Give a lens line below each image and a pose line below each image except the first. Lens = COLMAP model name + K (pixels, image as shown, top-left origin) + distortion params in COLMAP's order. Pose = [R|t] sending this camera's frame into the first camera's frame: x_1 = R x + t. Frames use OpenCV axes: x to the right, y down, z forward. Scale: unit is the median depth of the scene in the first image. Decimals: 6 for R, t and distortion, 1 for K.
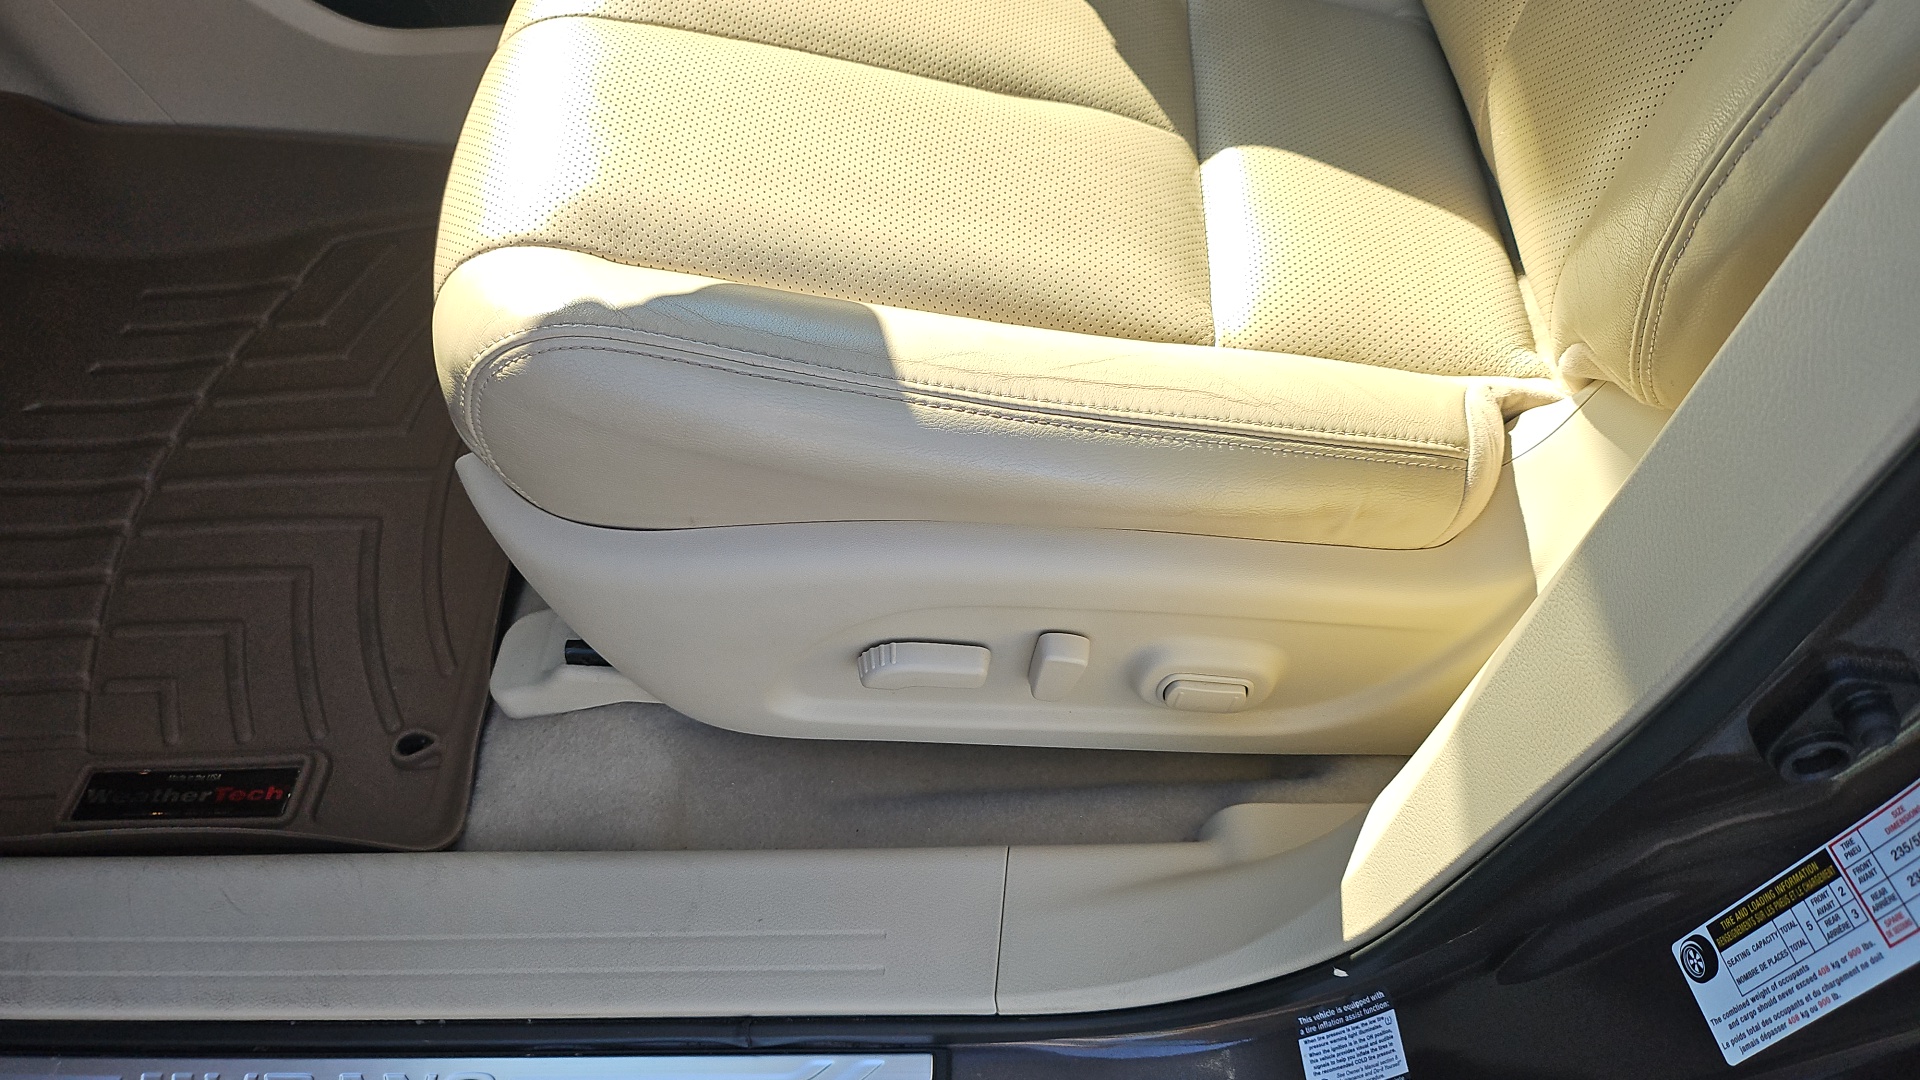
lens RADIAL K [[1359.6, 0, 965.8], [0, 1359.6, 535.7], [0, 0, 1]] dist [0.057084, -0.070684]
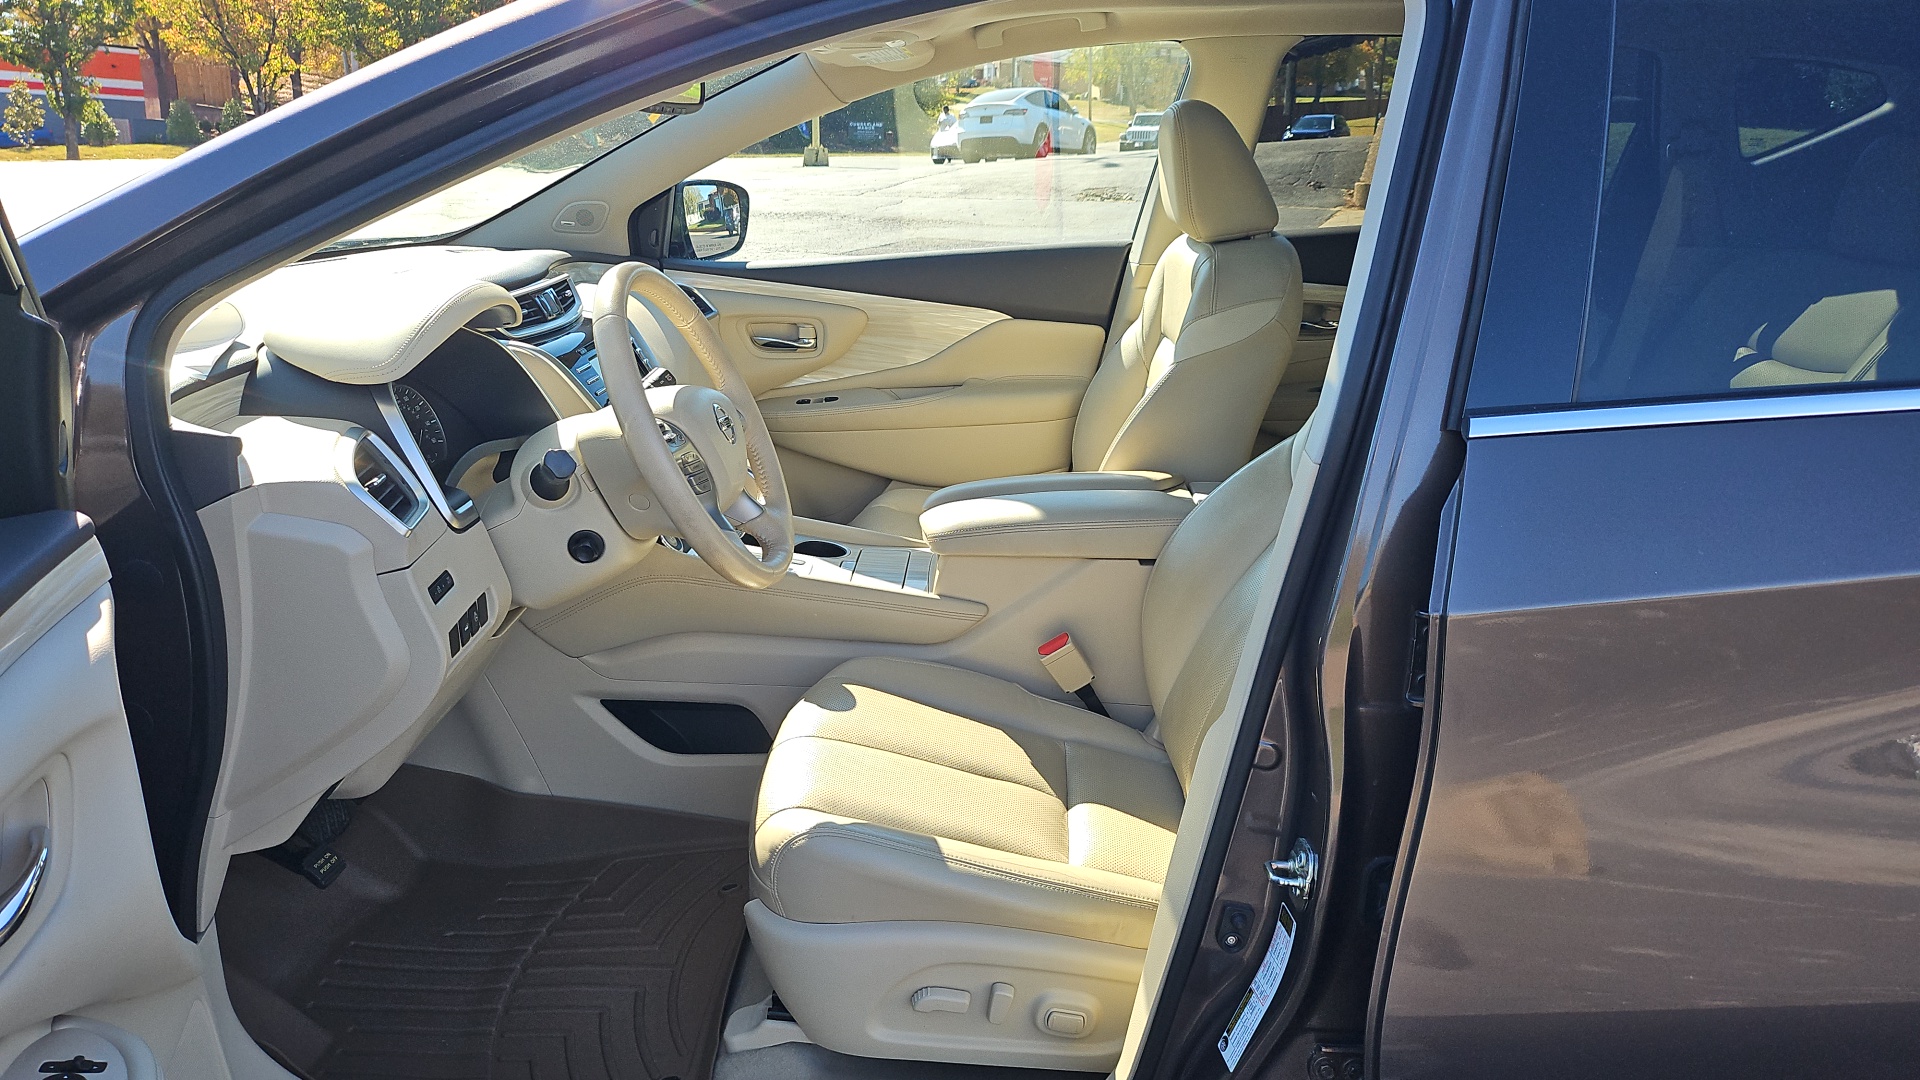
lens RADIAL K [[1359.6, 0, 965.8], [0, 1359.6, 535.7], [0, 0, 1]] dist [0.057084, -0.070684]
pose [[0.998588, 0.051880, 0.011419, -0.049471], [-0.036760, 0.830051, -0.556475, 0.626399], [-0.038349, 0.555269, 0.830786, -1.154966]]
